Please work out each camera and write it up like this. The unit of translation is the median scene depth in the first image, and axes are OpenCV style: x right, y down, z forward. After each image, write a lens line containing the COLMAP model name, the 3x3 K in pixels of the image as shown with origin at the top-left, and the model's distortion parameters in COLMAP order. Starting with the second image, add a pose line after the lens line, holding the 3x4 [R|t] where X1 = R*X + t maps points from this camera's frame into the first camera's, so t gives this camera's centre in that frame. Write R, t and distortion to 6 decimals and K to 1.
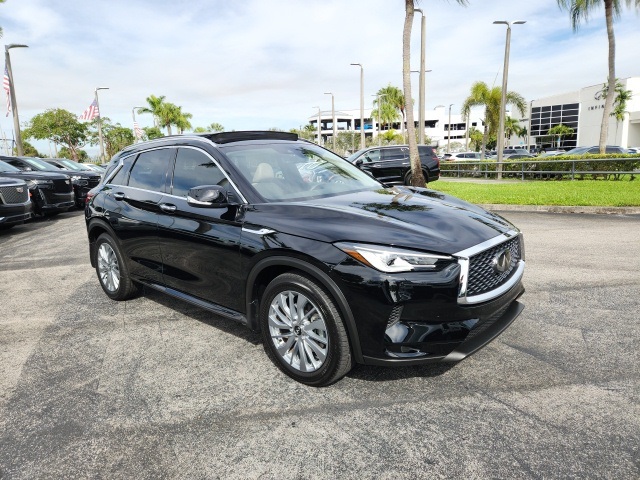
lens RADIAL K [[424.7, 0, 326.3], [0, 424.7, 242.0], [0, 0, 1]] dist [0.083399, -0.074858]
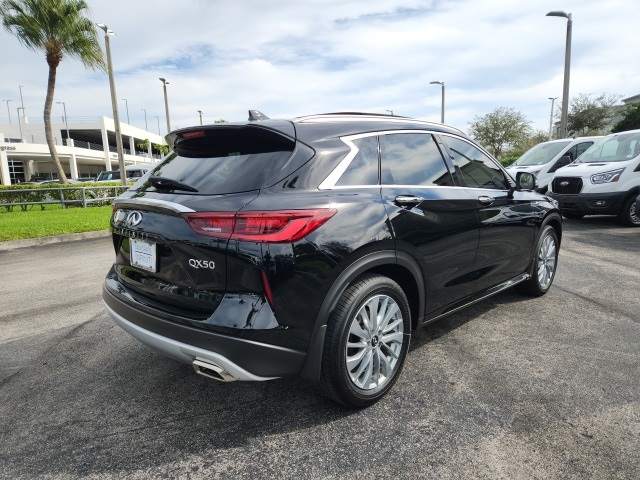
lens RADIAL K [[424.7, 0, 326.3], [0, 424.7, 242.0], [0, 0, 1]] dist [0.083399, -0.074858]
pose [[0.038074, -0.121527, 0.991858, -0.690973], [0.216103, 0.970090, 0.110564, -0.087981], [-0.975628, 0.210134, 0.063198, 0.688046]]
